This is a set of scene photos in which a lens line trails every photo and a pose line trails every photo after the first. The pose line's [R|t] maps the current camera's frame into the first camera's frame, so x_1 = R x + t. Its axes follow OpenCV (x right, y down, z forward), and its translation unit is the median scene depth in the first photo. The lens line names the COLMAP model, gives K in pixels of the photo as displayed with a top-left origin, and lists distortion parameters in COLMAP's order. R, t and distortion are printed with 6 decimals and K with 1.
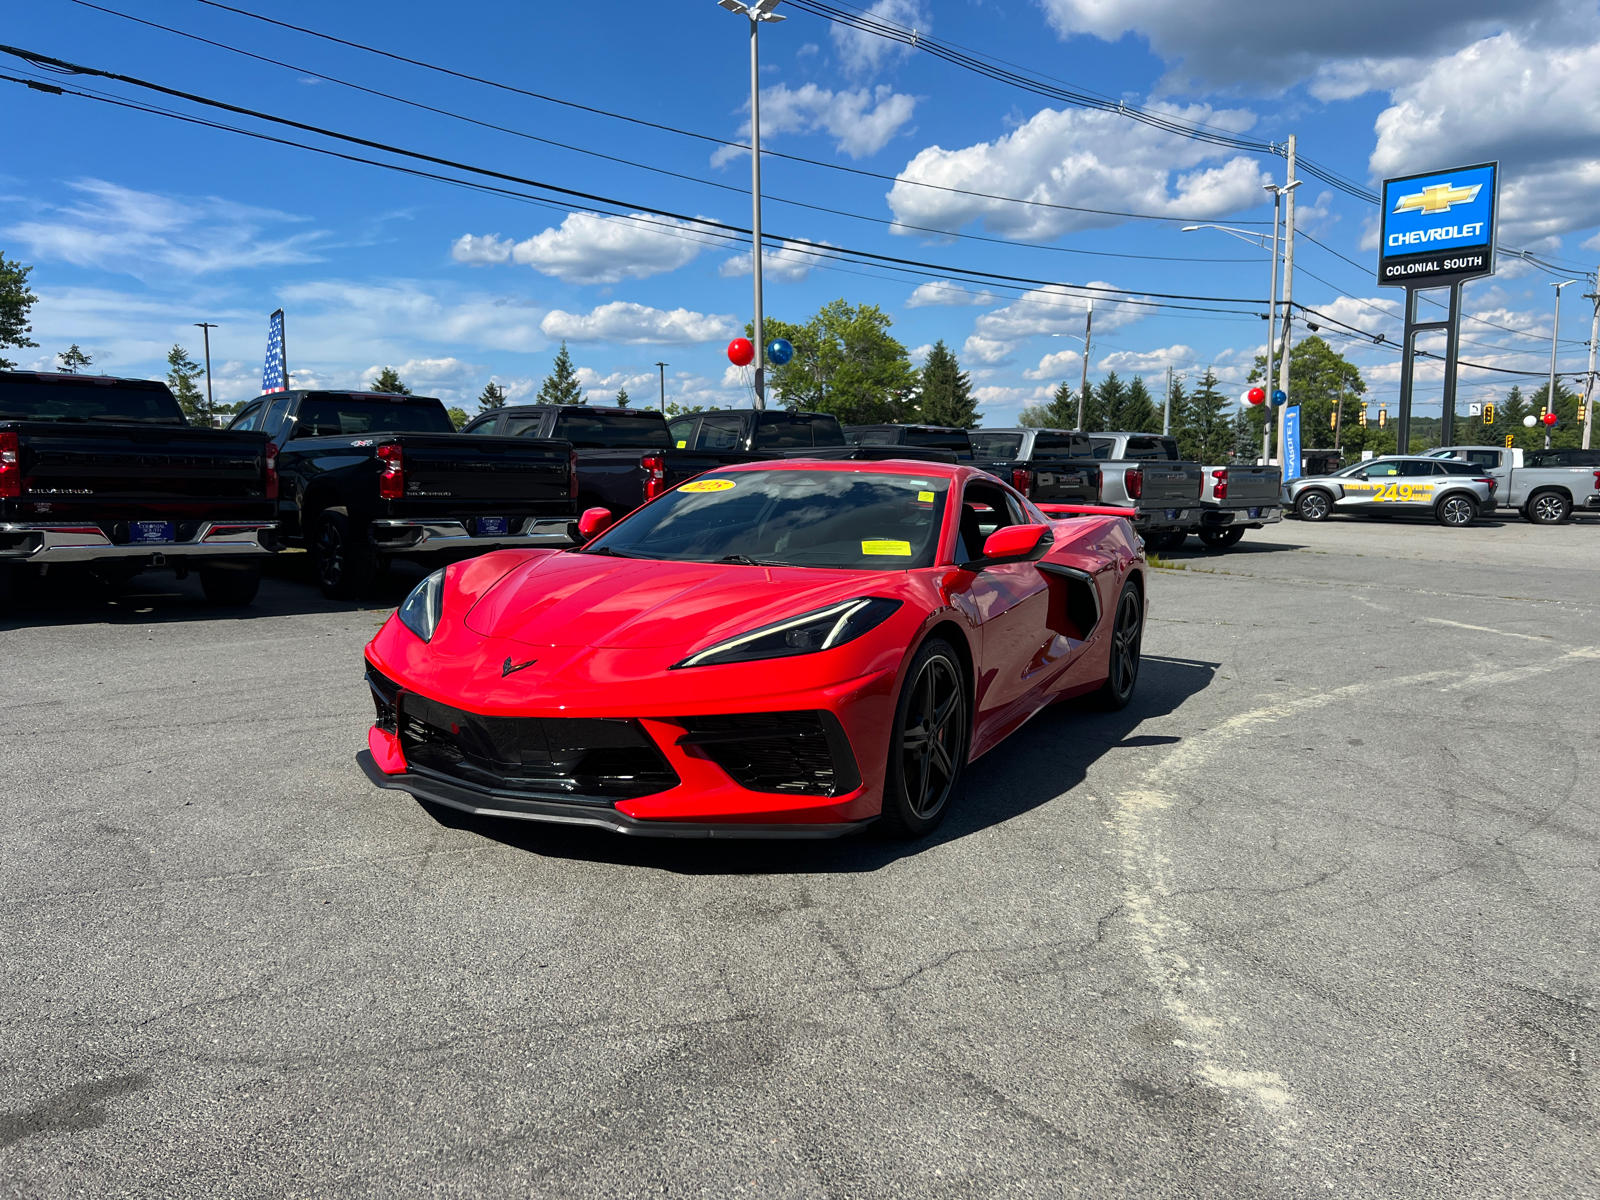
lens RADIAL K [[1200.3, 0, 791.4], [0, 1200.3, 611.4], [0, 0, 1]] dist [0.061528, -0.079672]
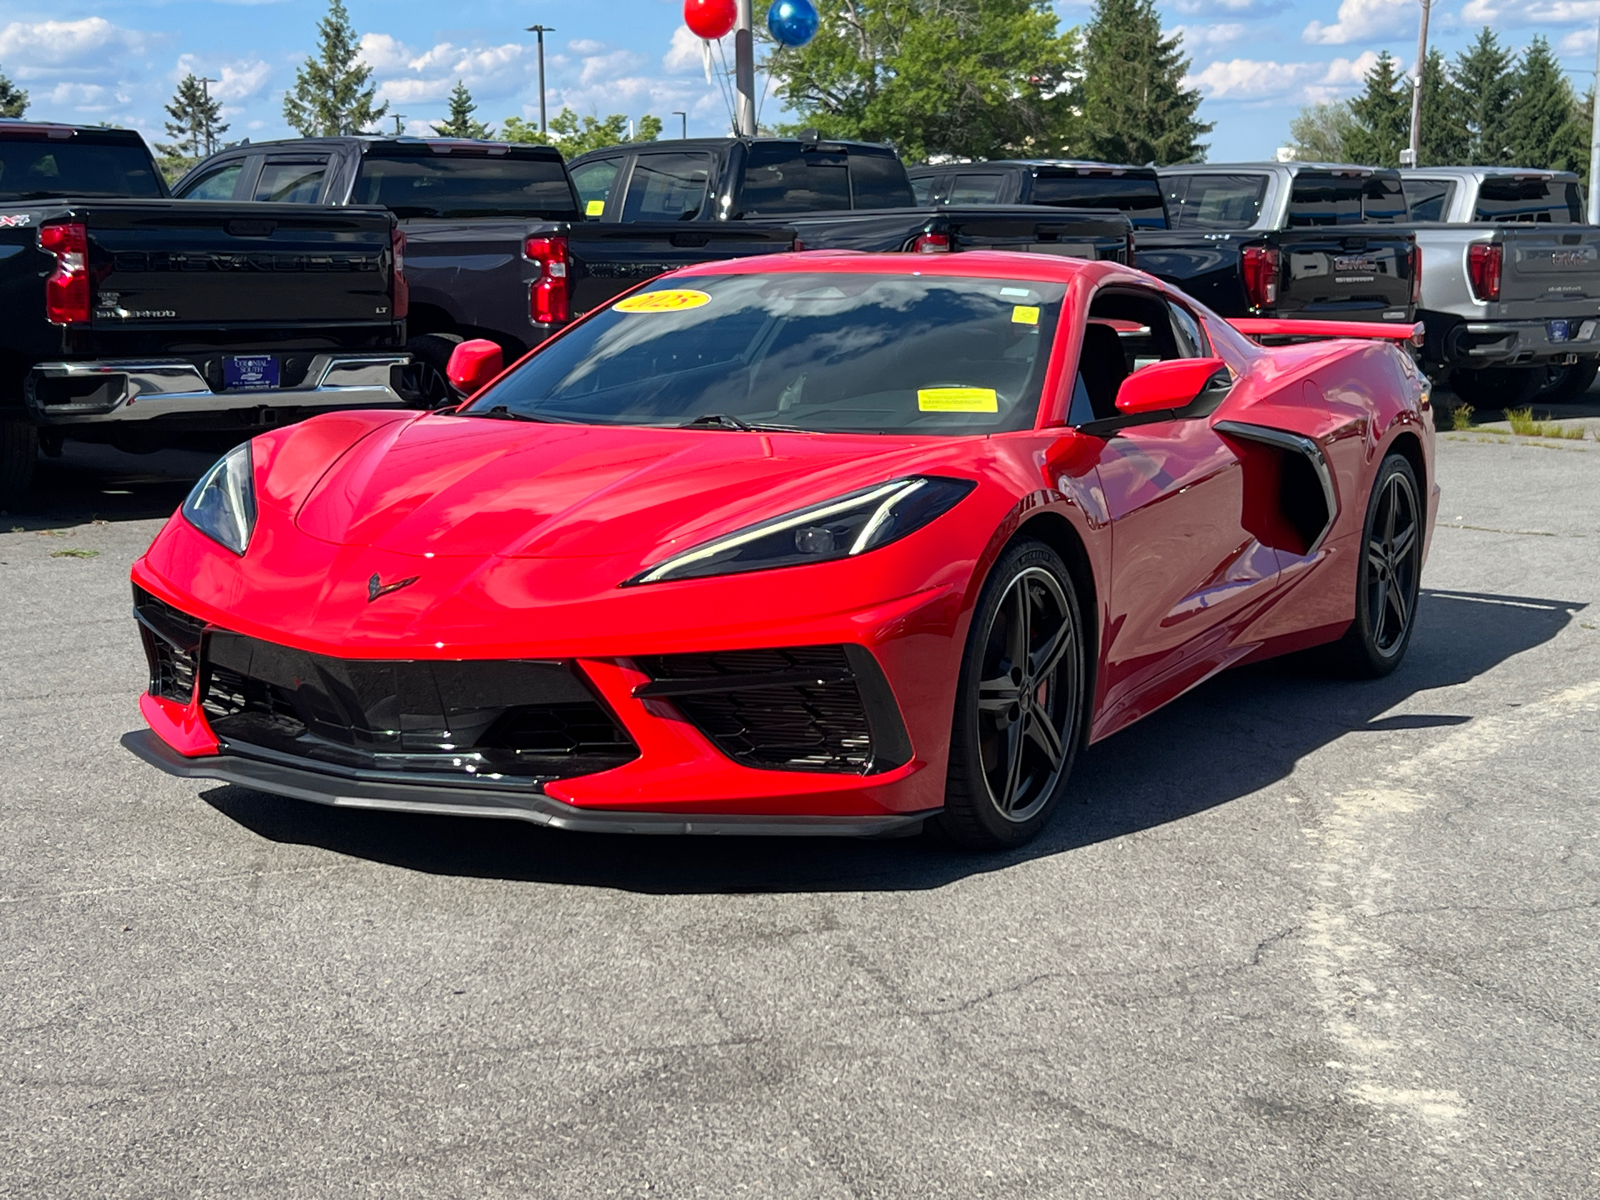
lens RADIAL K [[2492.9, 0, 782.7], [0, 2492.9, 641.7], [0, 0, 1]] dist [0.202818, -0.715353]
pose [[0.999828, -0.012029, -0.014115, 0.005809], [0.012571, 0.999161, 0.038987, 0.020996], [0.013634, -0.039158, 0.999140, -0.309988]]
